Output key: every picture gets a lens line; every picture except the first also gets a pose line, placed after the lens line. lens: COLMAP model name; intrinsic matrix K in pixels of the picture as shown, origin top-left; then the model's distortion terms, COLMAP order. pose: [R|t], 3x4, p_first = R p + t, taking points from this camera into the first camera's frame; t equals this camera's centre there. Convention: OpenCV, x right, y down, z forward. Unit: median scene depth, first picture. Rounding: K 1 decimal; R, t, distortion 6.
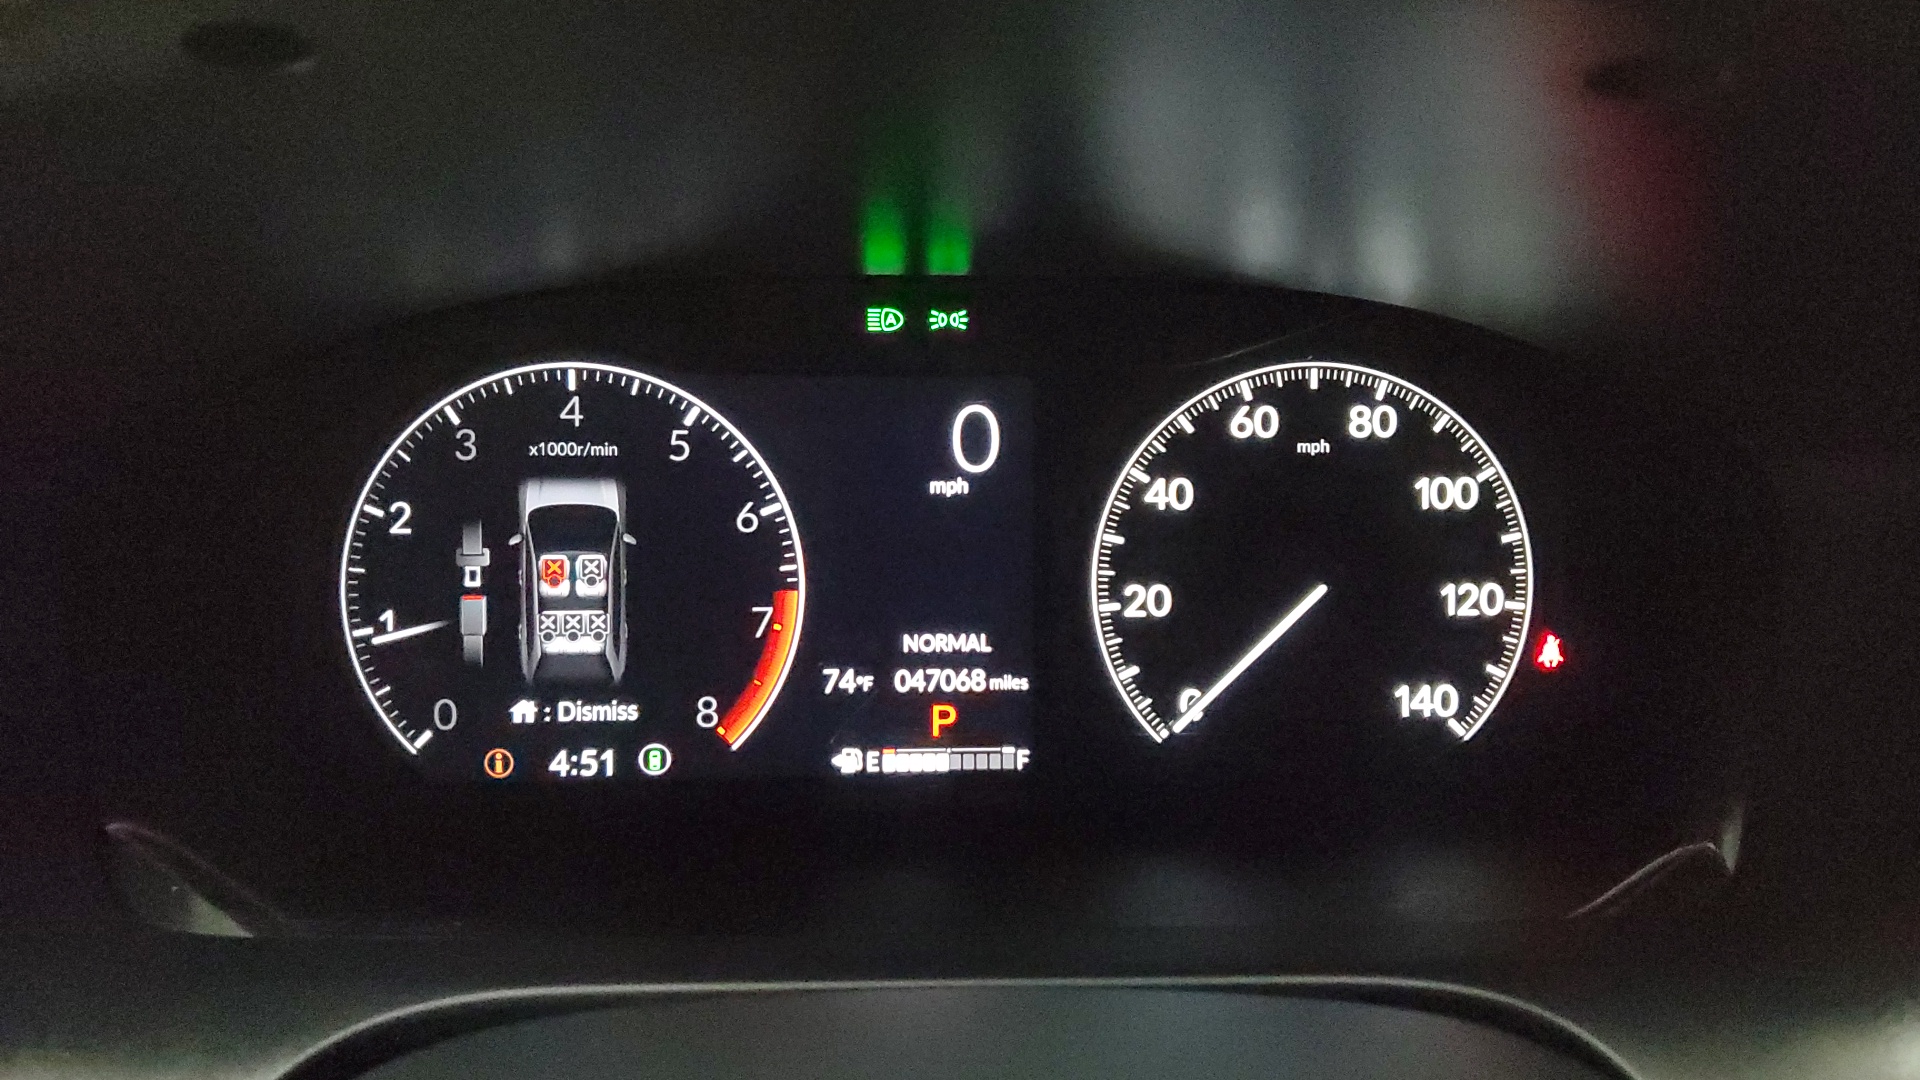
lens RADIAL K [[1496.9, 0, 960.0], [0, 1496.9, 540.0], [0, 0, 1]] dist [0.216897, -0.908680]
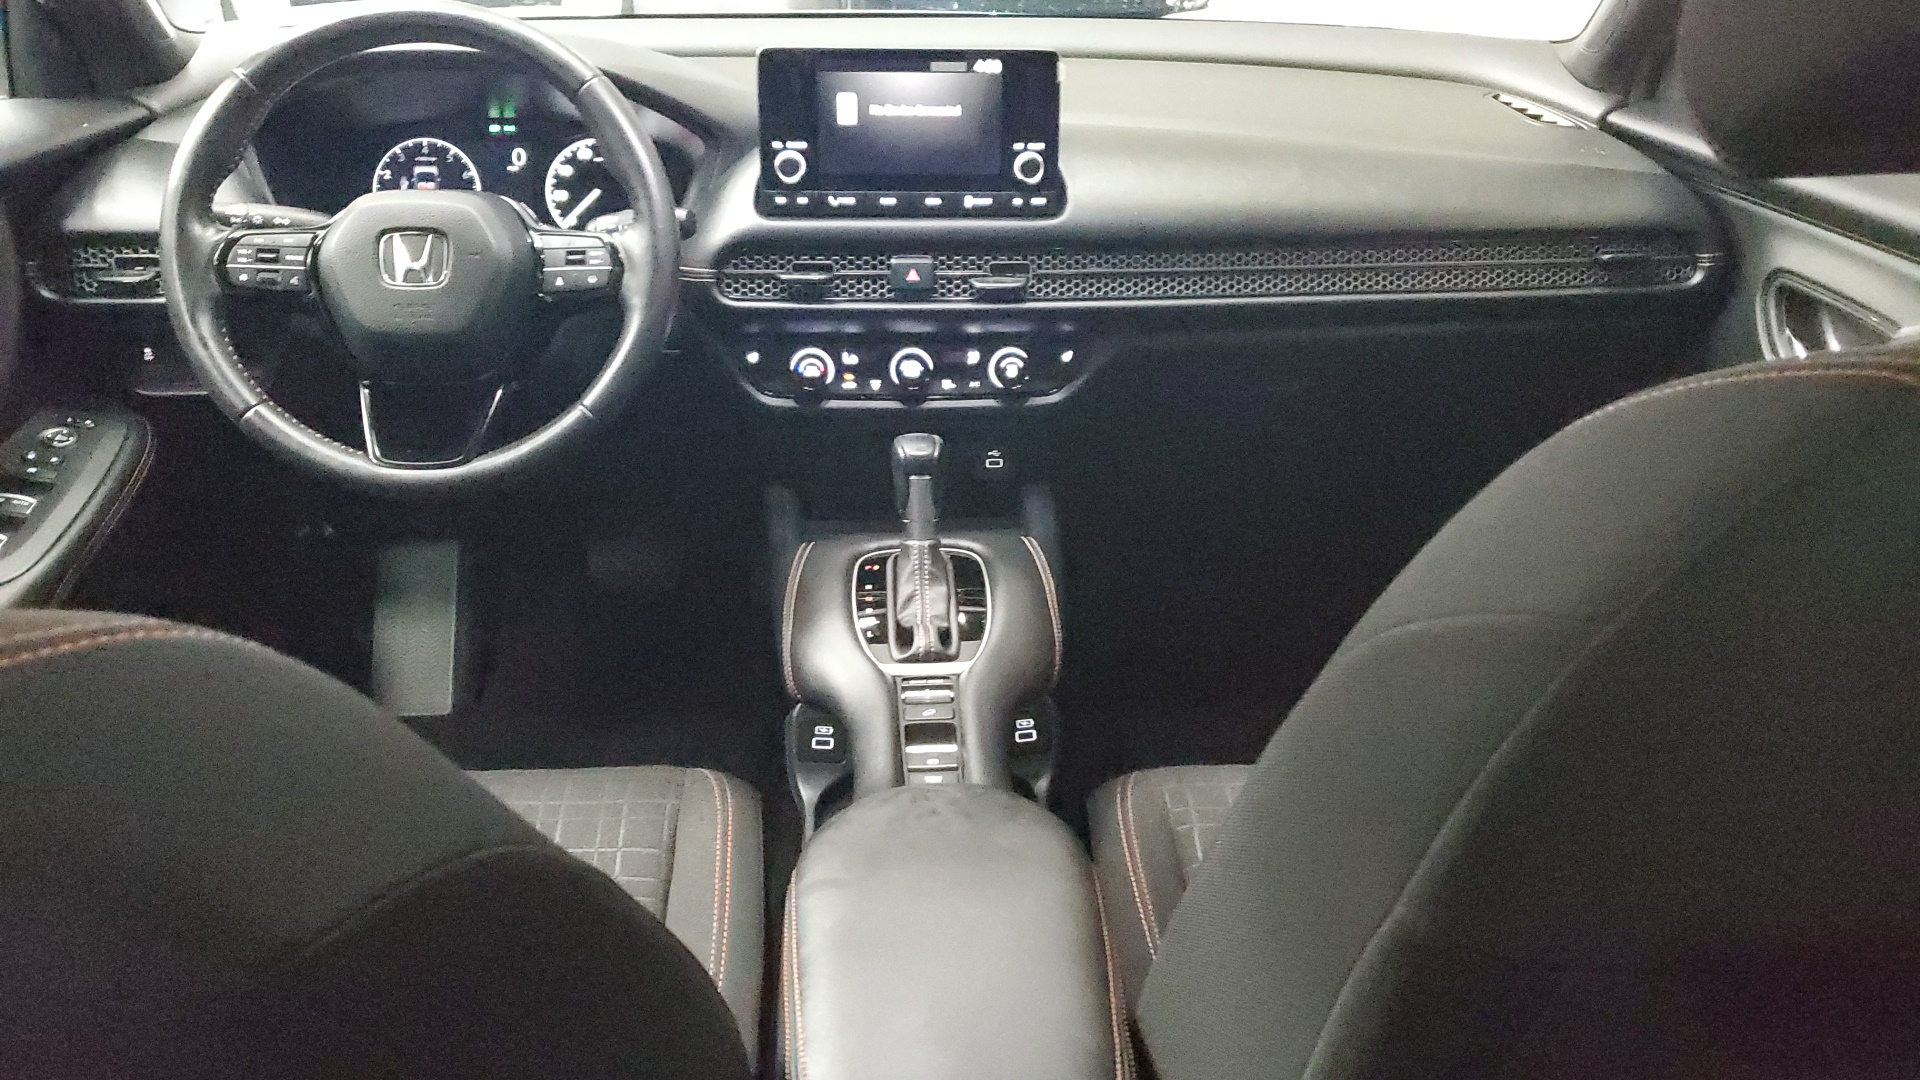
lens RADIAL K [[1478.4, 0, 1002.4], [0, 1478.4, 590.6], [0, 0, 1]] dist [0.079068, -0.254609]
pose [[0.999259, -0.004387, 0.038239, 1.214543], [0.000999, 0.996105, 0.088166, 0.788516], [-0.038477, -0.088062, 0.995372, -3.377285]]
